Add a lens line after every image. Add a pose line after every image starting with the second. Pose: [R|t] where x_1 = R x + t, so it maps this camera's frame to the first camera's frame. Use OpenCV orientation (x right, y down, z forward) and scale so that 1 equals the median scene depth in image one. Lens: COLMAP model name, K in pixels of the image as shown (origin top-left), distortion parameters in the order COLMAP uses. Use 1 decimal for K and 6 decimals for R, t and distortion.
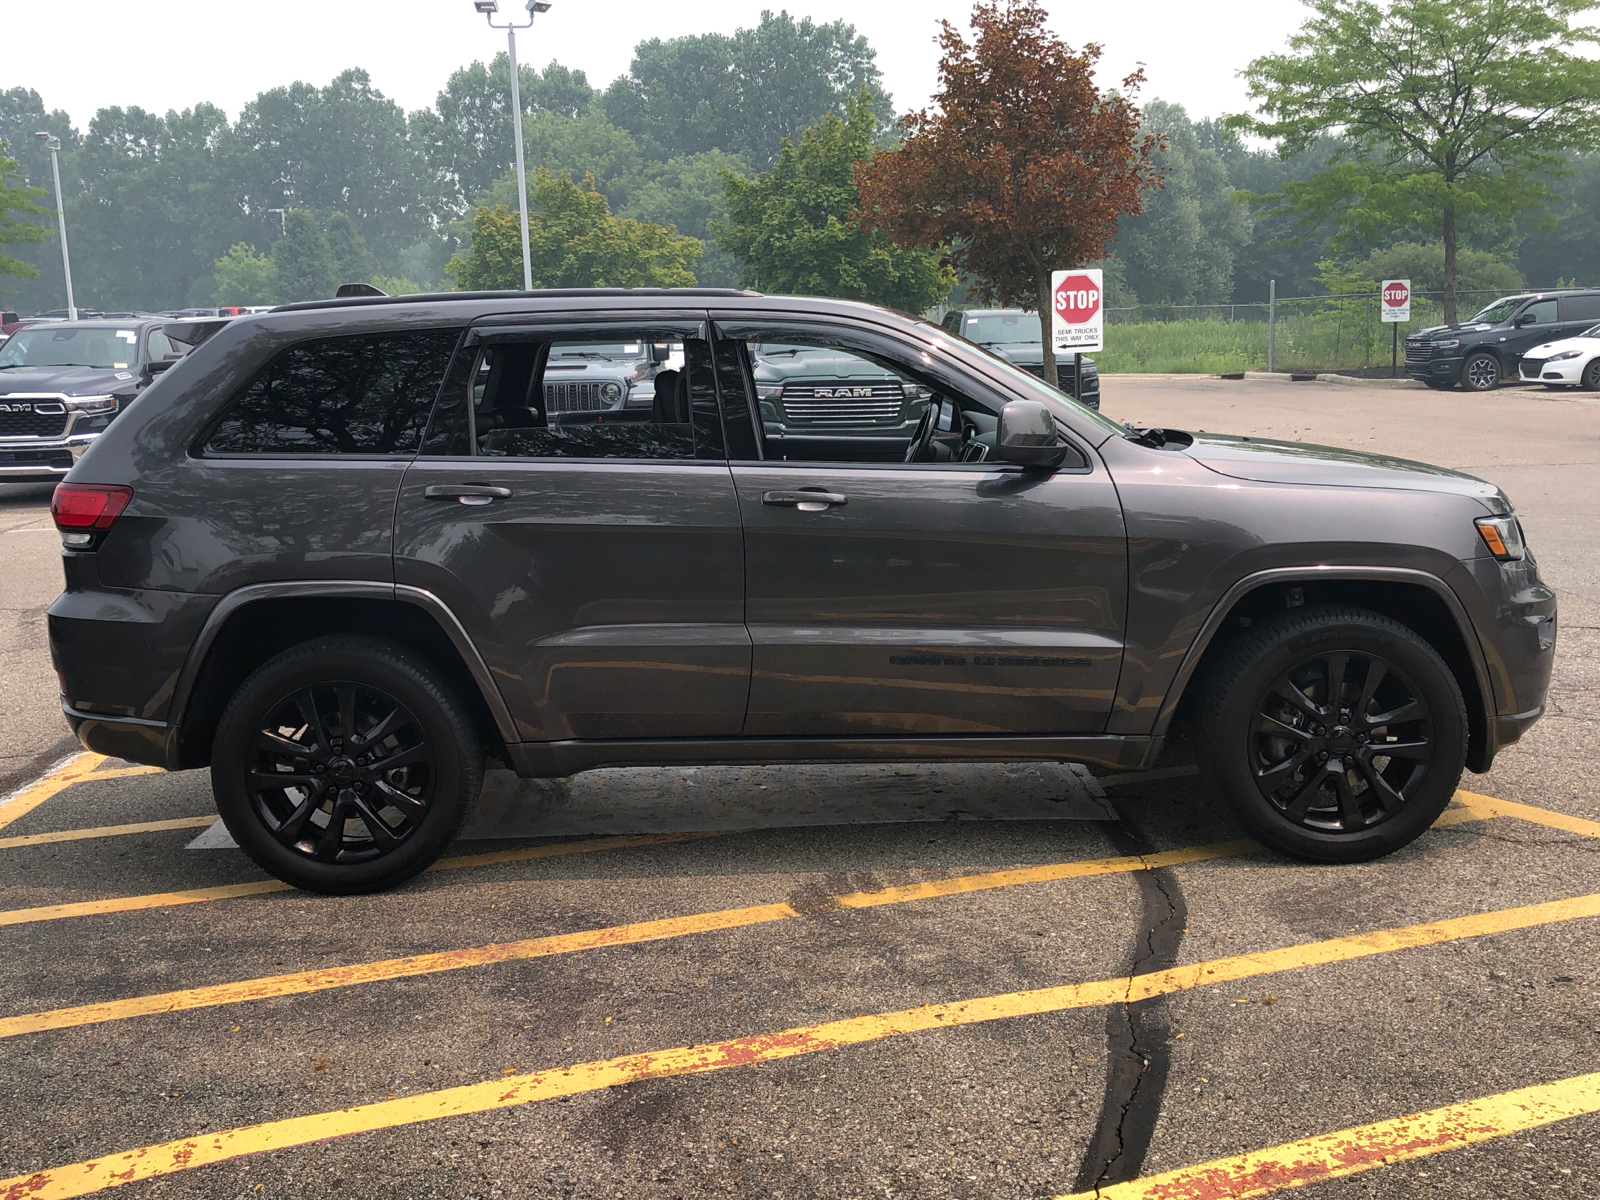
lens RADIAL K [[1685.3, 0, 792.7], [0, 1685.3, 631.8], [0, 0, 1]] dist [0.011714, 0.000000]
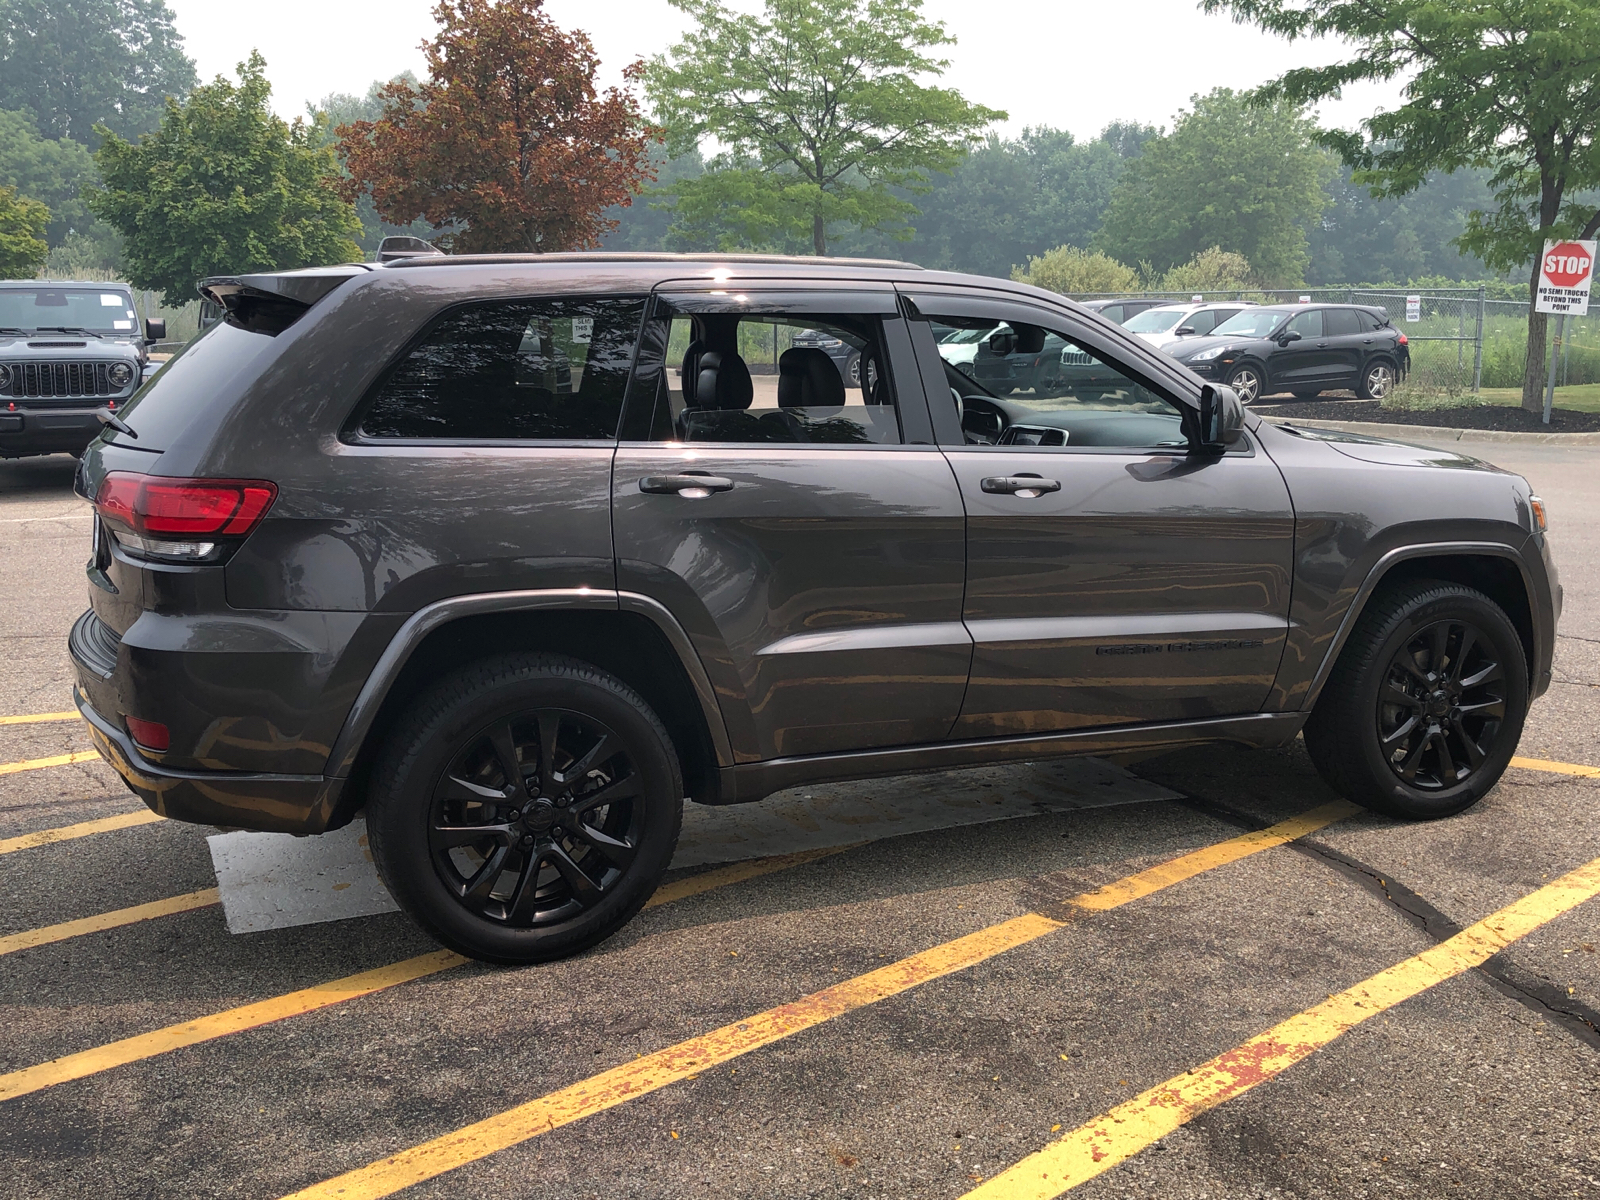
lens RADIAL K [[1685.3, 0, 796.5], [0, 1685.3, 626.6], [0, 0, 1]] dist [0.011714, 0.000000]
pose [[0.913884, -0.045020, 0.403472, -0.481133], [0.044298, 0.998956, 0.011129, -0.015225], [-0.403552, 0.007702, 0.914924, 0.178942]]
